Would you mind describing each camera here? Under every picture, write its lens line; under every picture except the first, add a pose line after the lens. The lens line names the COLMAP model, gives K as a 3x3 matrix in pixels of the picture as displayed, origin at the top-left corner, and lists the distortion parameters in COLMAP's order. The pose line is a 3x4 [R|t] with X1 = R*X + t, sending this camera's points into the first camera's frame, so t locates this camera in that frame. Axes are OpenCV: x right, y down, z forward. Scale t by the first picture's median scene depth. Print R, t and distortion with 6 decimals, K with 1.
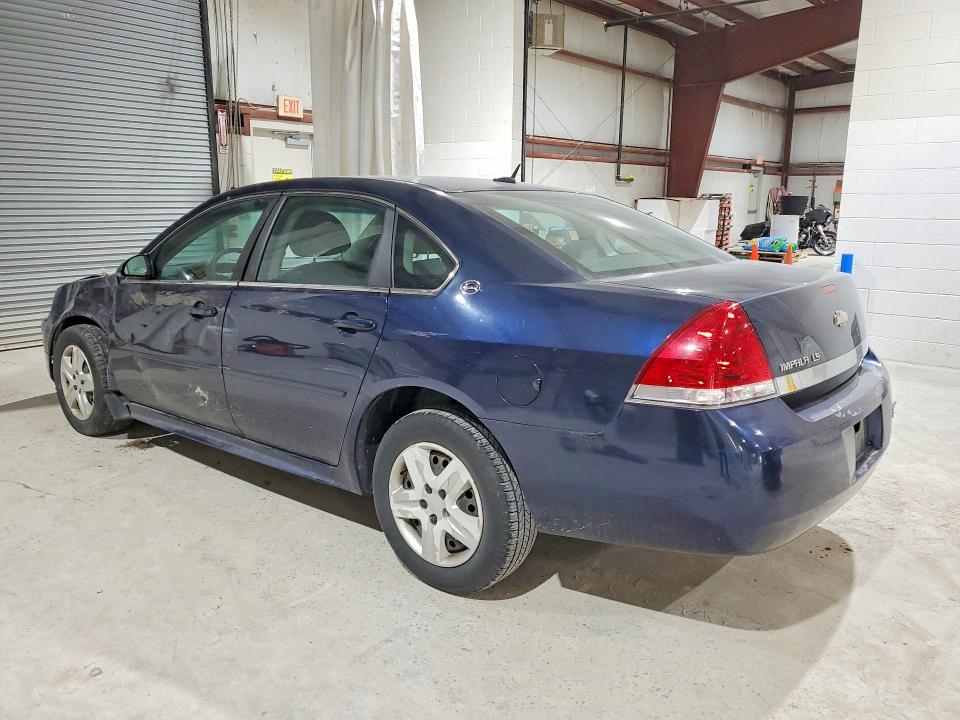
lens RADIAL K [[763.2, 0, 480.0], [0, 763.2, 360.0], [0, 0, 1]] dist [0.004511, 0.003991]
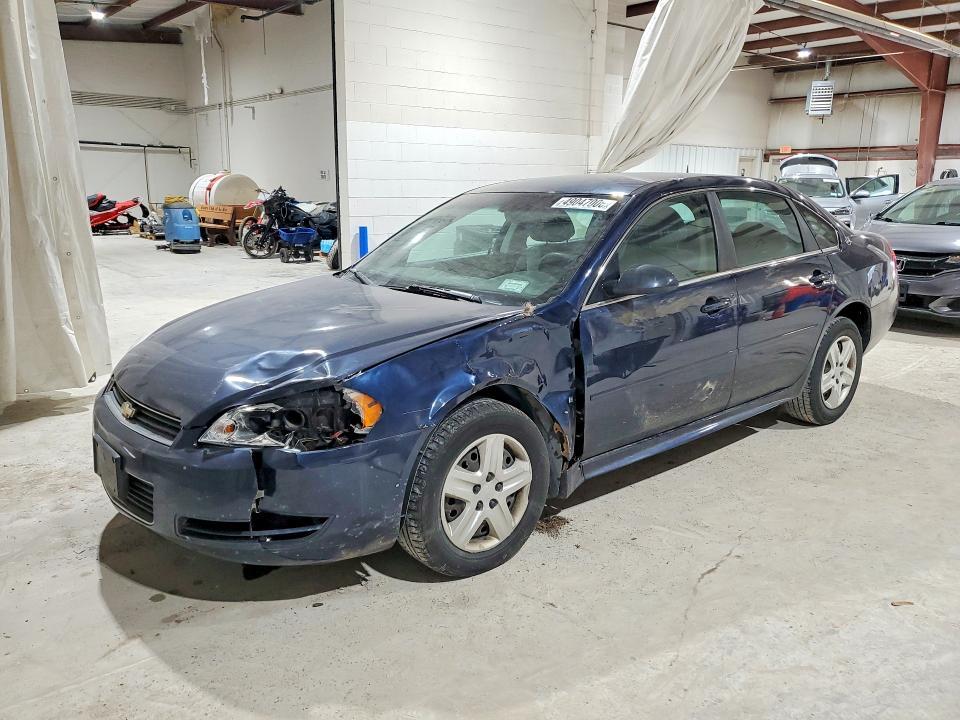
lens RADIAL K [[763.2, 0, 480.0], [0, 763.2, 360.0], [0, 0, 1]] dist [0.004511, 0.003991]
pose [[0.176300, -0.239376, 0.954787, -1.386163], [0.201274, 0.958252, 0.203080, -0.260110], [-0.963539, 0.156371, 0.217120, 1.065522]]
